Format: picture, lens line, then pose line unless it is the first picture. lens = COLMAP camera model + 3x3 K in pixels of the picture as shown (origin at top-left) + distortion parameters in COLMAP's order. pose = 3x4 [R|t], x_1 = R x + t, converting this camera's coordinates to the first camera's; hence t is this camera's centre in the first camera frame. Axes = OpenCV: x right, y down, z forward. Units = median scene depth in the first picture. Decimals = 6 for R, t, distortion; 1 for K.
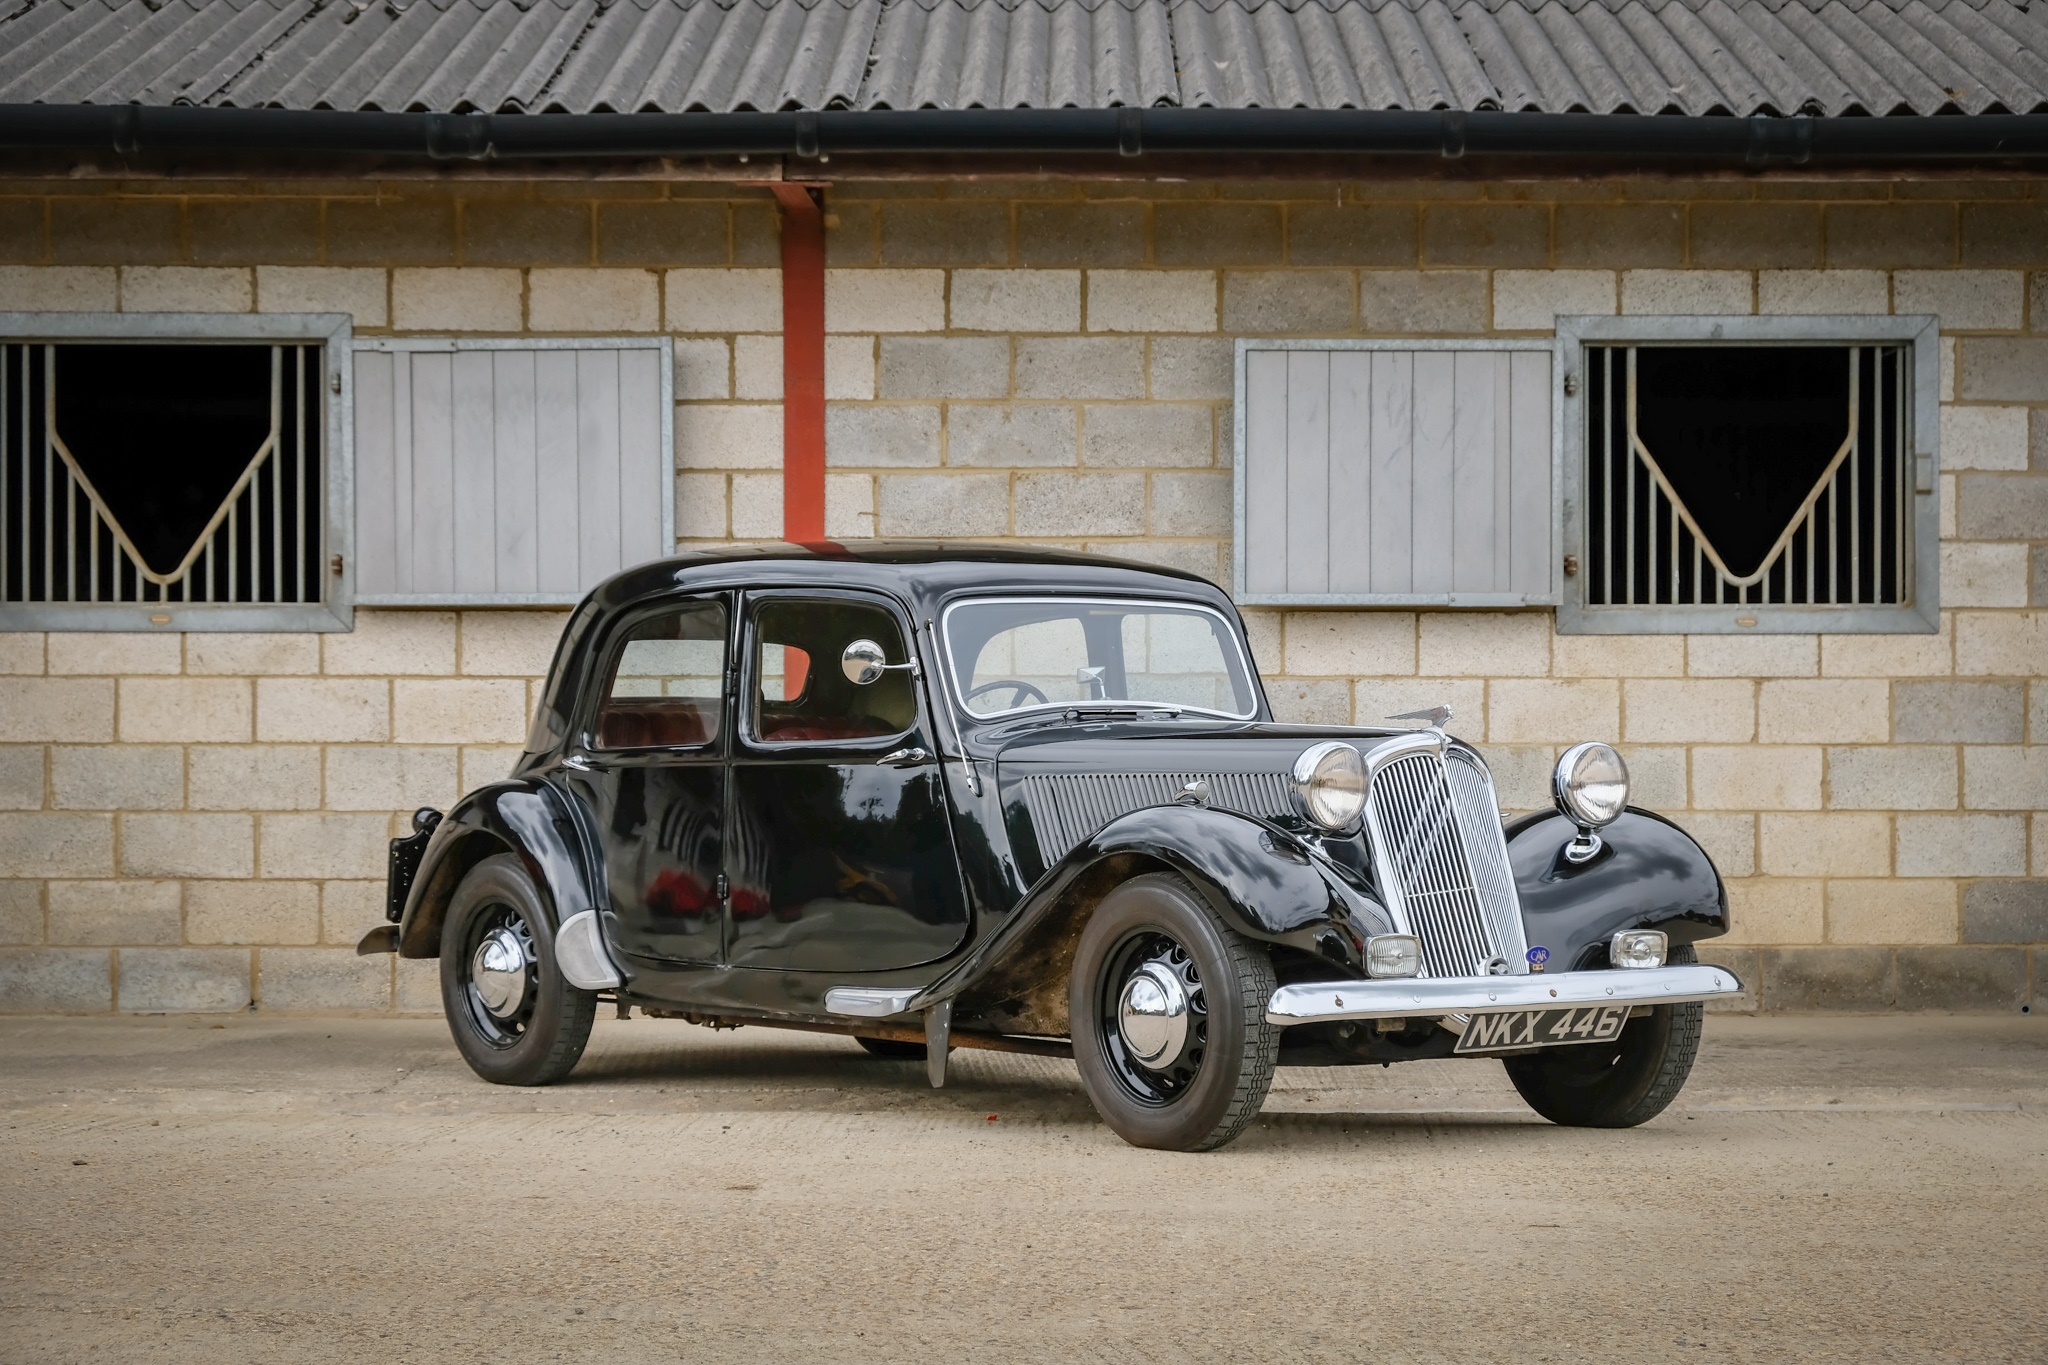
lens RADIAL K [[4798.3, 0, 1214.8], [0, 4798.3, 684.2], [0, 0, 1]] dist [-0.005960, 0.694560]
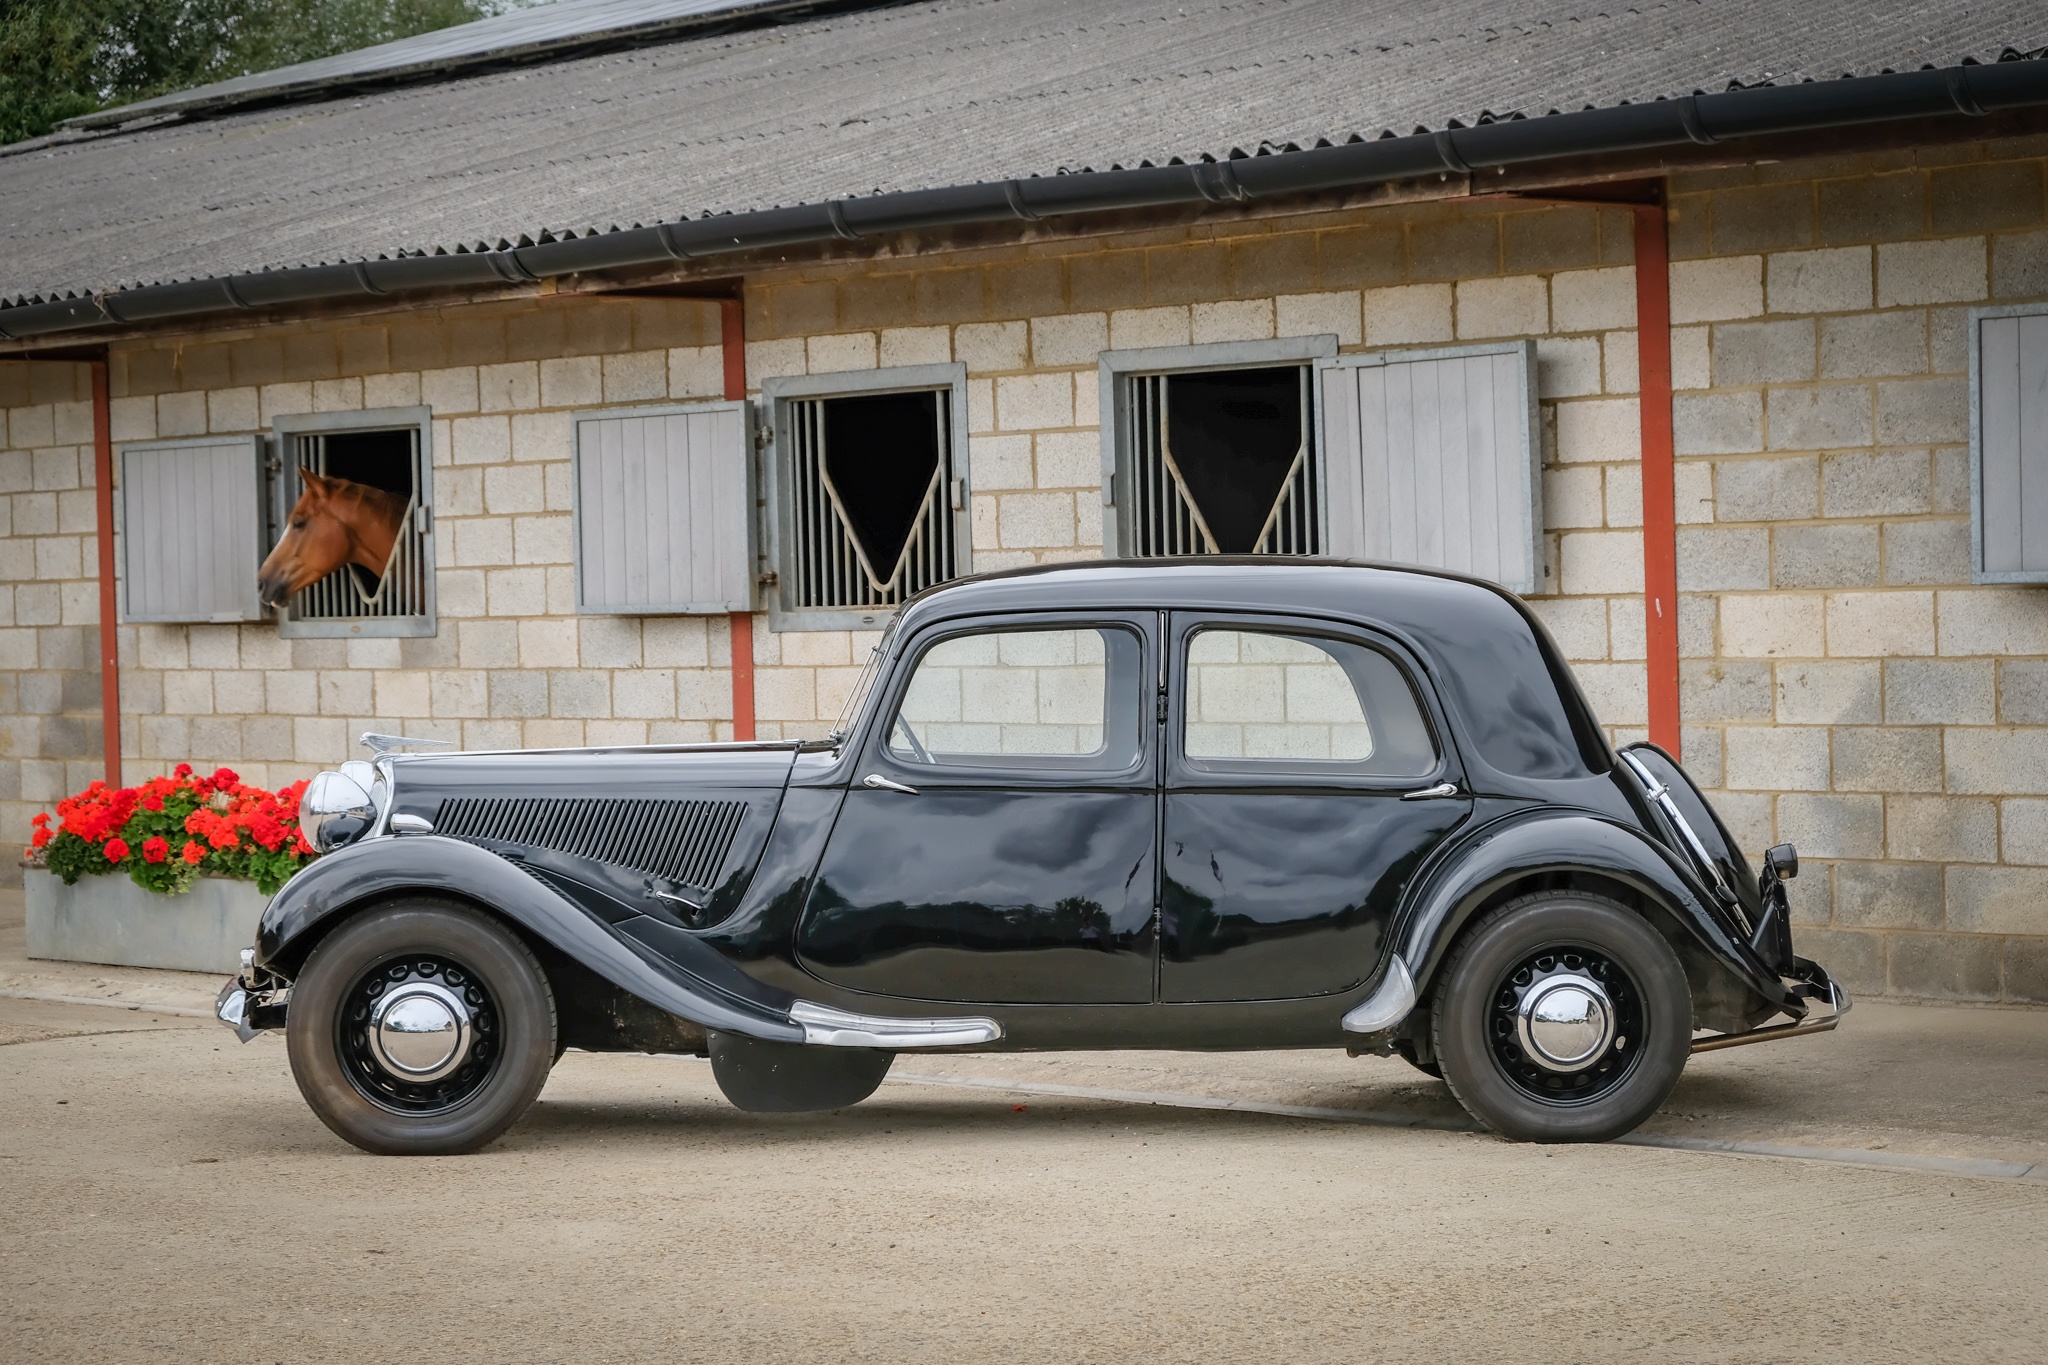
lens RADIAL K [[4587.3, 0, 1172.0], [0, 4587.3, 682.5], [0, 0, 1]] dist [-0.030031, 0.760717]
pose [[0.687987, -0.003011, -0.725716, 0.556538], [0.025544, 0.999472, 0.020069, -0.019279], [0.725273, -0.032345, 0.687701, 0.245885]]
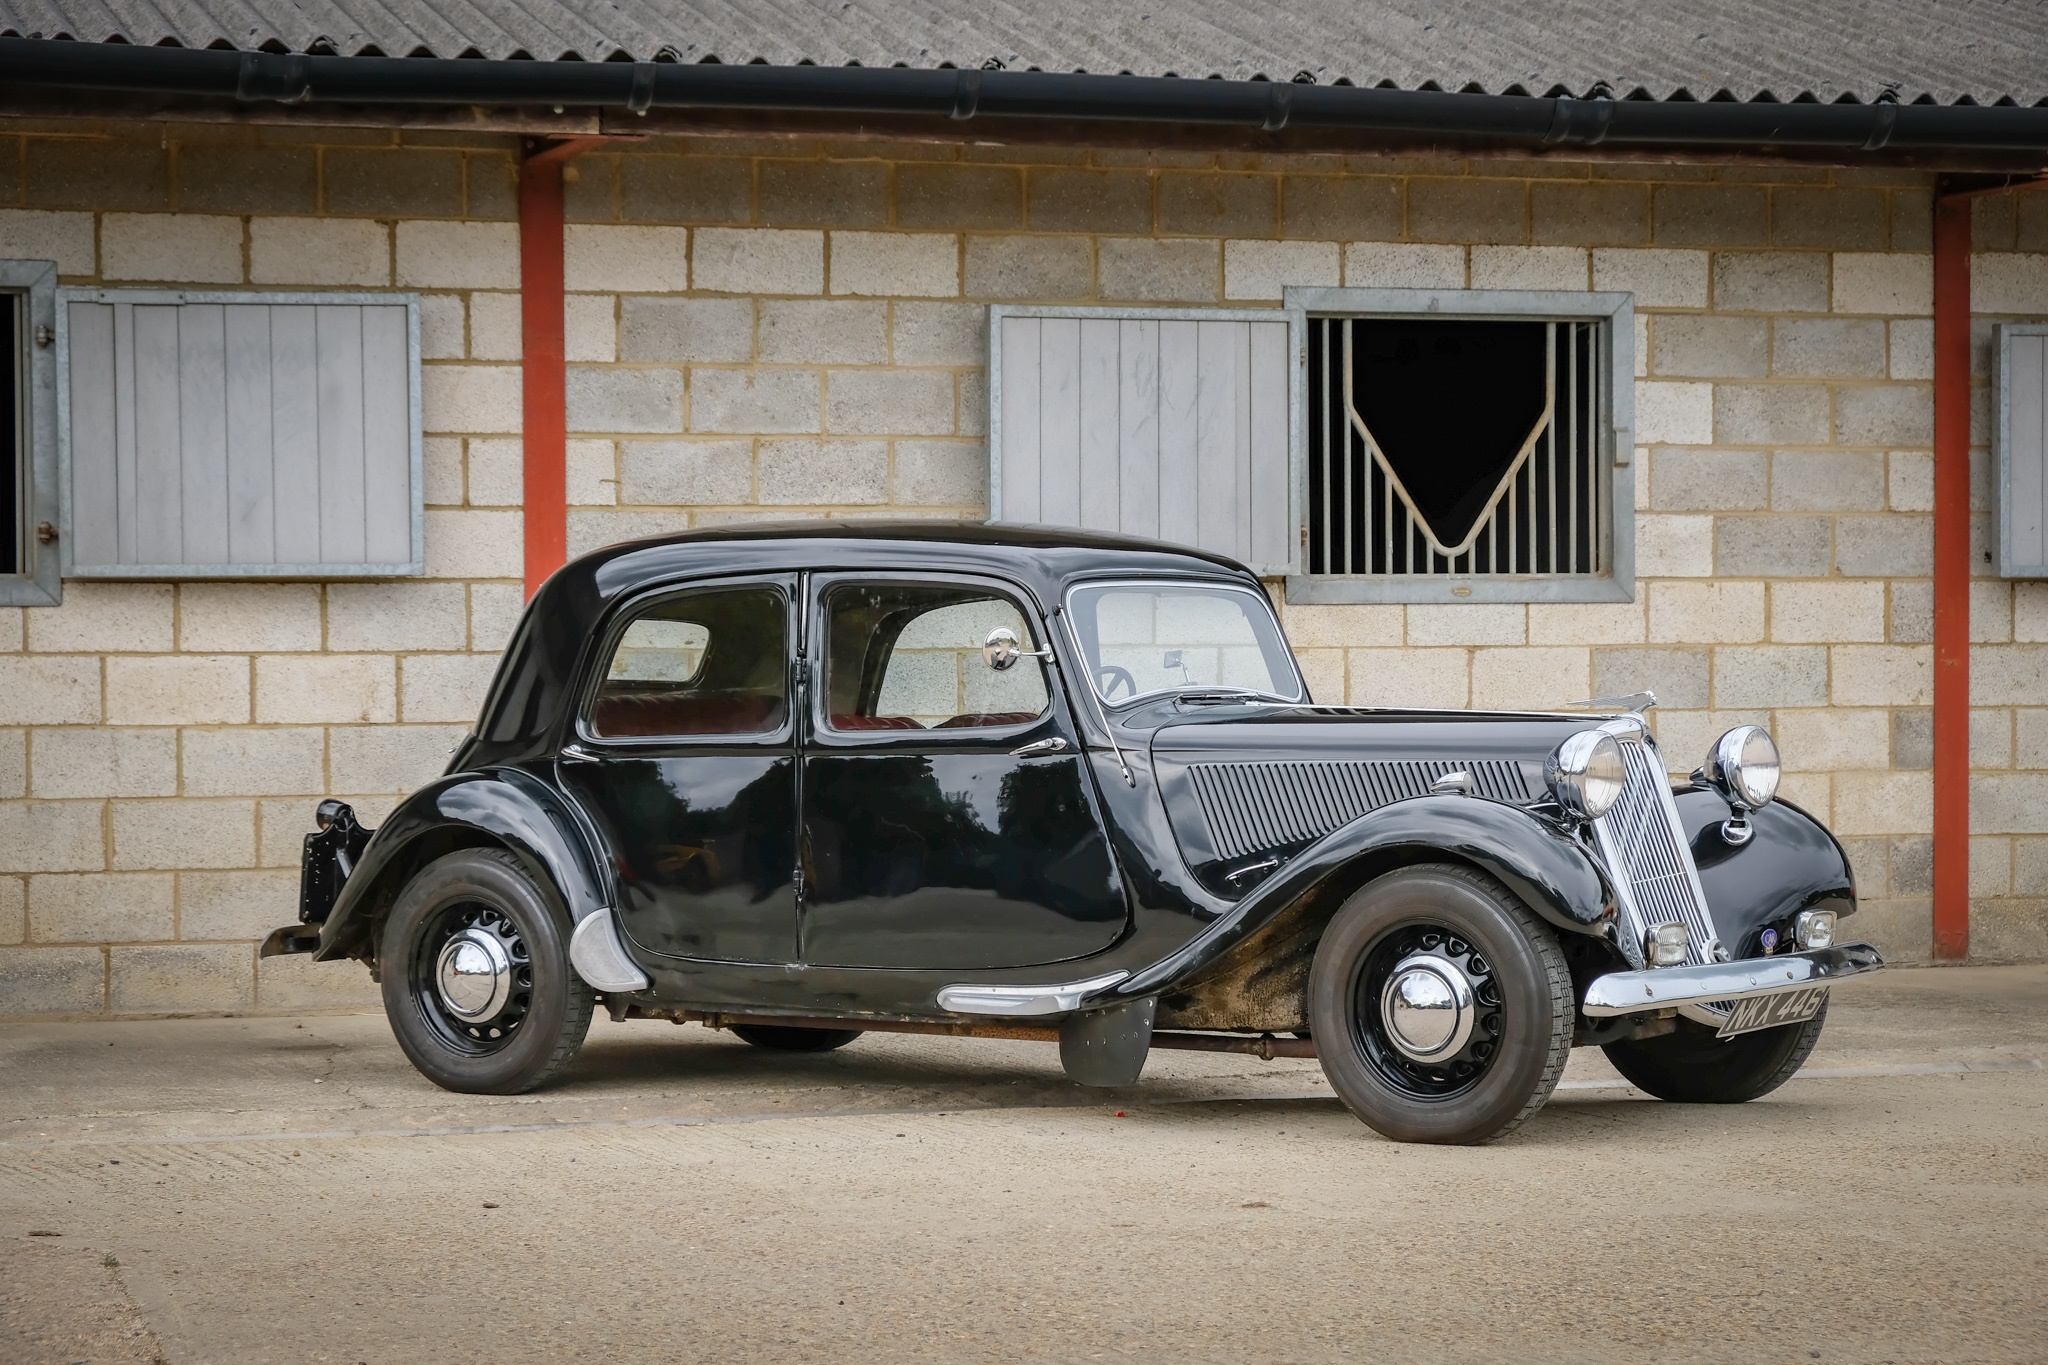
lens RADIAL K [[4768.9, 0, 1226.2], [0, 4768.9, 710.6], [0, 0, 1]] dist [-0.052963, 0.961546]
pose [[0.950473, -0.009825, 0.310651, -0.251478], [0.003269, 0.999761, 0.021617, -0.009806], [-0.310790, -0.019531, 0.950278, 0.055458]]
